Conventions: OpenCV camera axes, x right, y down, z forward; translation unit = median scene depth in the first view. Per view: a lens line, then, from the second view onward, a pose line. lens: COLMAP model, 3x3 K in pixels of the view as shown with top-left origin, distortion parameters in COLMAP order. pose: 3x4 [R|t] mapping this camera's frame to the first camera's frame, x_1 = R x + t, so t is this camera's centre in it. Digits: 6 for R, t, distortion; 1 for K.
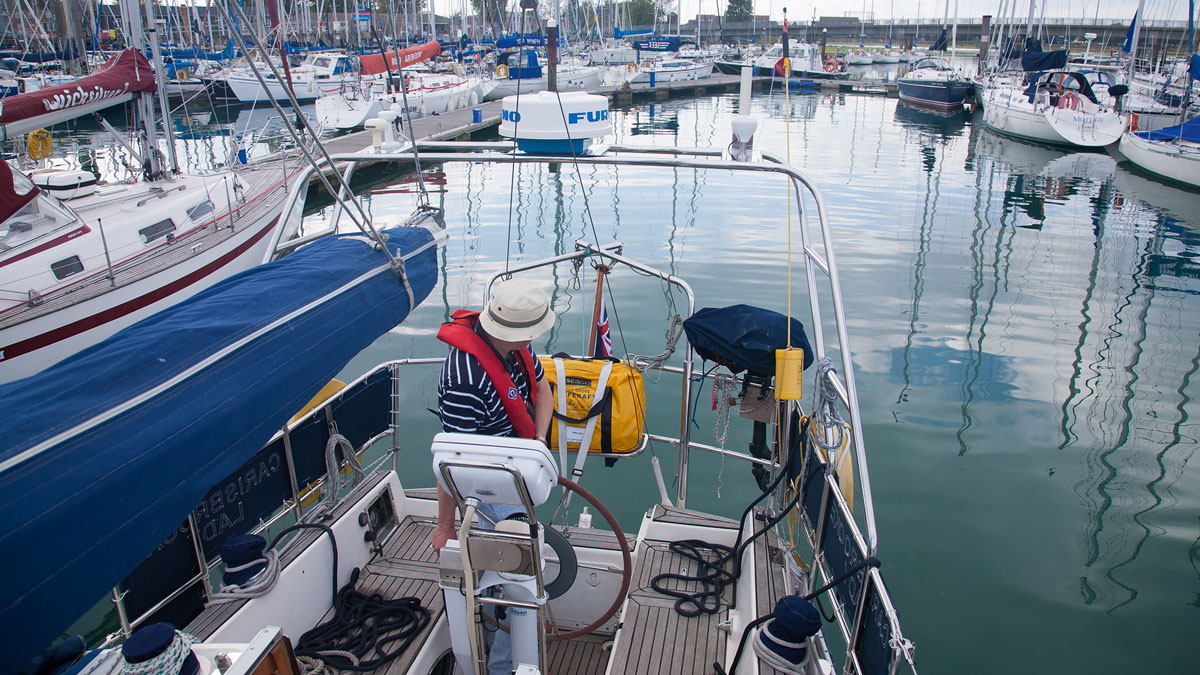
lens RADIAL K [[808.2, 0, 624.0], [0, 808.2, 320.8], [0, 0, 1]] dist [-0.119542, 0.049278]
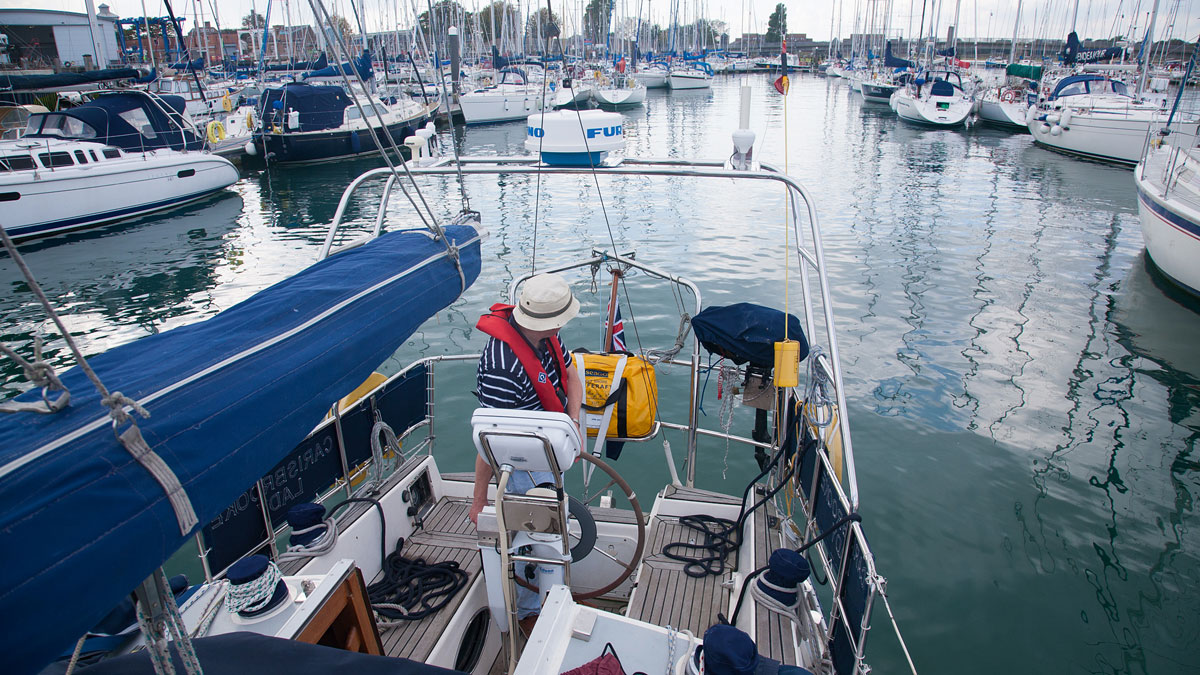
lens RADIAL K [[795.4, 0, 618.6], [0, 795.4, 371.0], [0, 0, 1]] dist [-0.108844, 0.001814]
pose [[0.999703, -0.006138, -0.023598, -0.000723], [0.007109, 0.999123, 0.041264, 0.032898], [0.023324, -0.041420, 0.998870, -0.108888]]
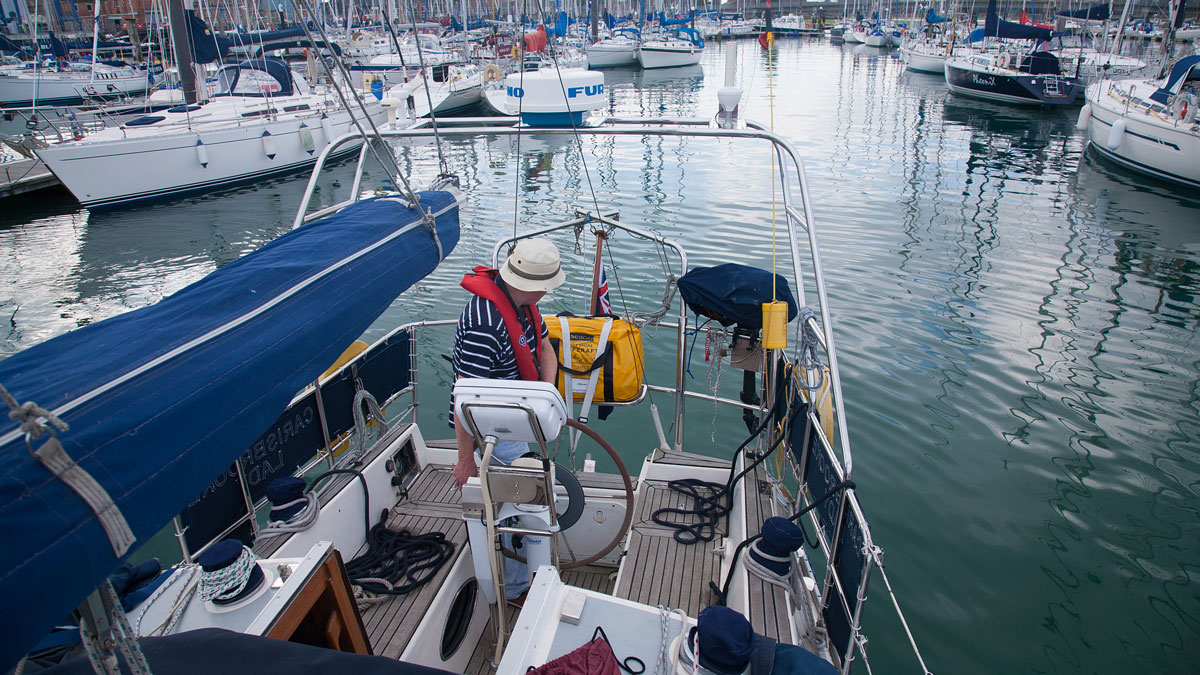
lens RADIAL K [[785.1, 0, 616.4], [0, 785.1, 340.0], [0, 0, 1]] dist [-0.117297, 0.037411]
pose [[0.999746, -0.021149, -0.007767, -0.002179], [0.021567, 0.998059, 0.058430, 0.021996], [0.006516, -0.058582, 0.998261, -0.069793]]
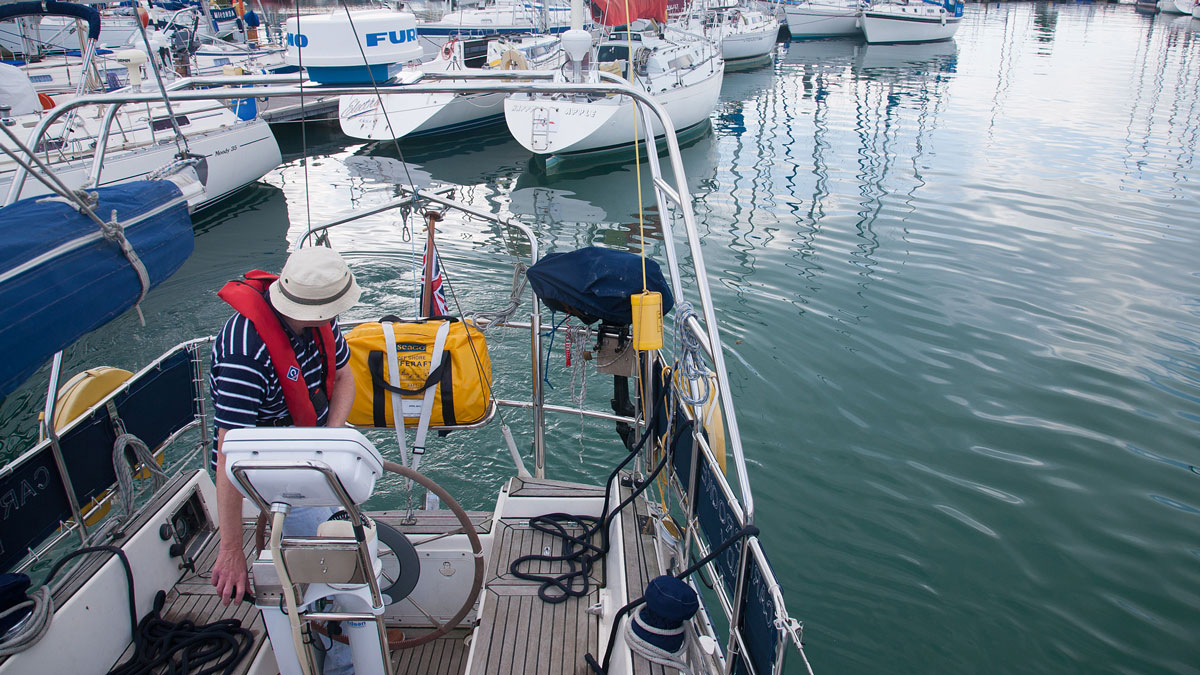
lens RADIAL K [[845.6, 0, 625.2], [0, 845.6, 306.0], [0, 0, 1]] dist [-0.121892, 0.063963]
pose [[0.983931, -0.074211, 0.162394, 0.032696], [0.065857, 0.996243, 0.056241, -0.006140], [-0.165958, -0.044642, 0.985122, 0.084874]]
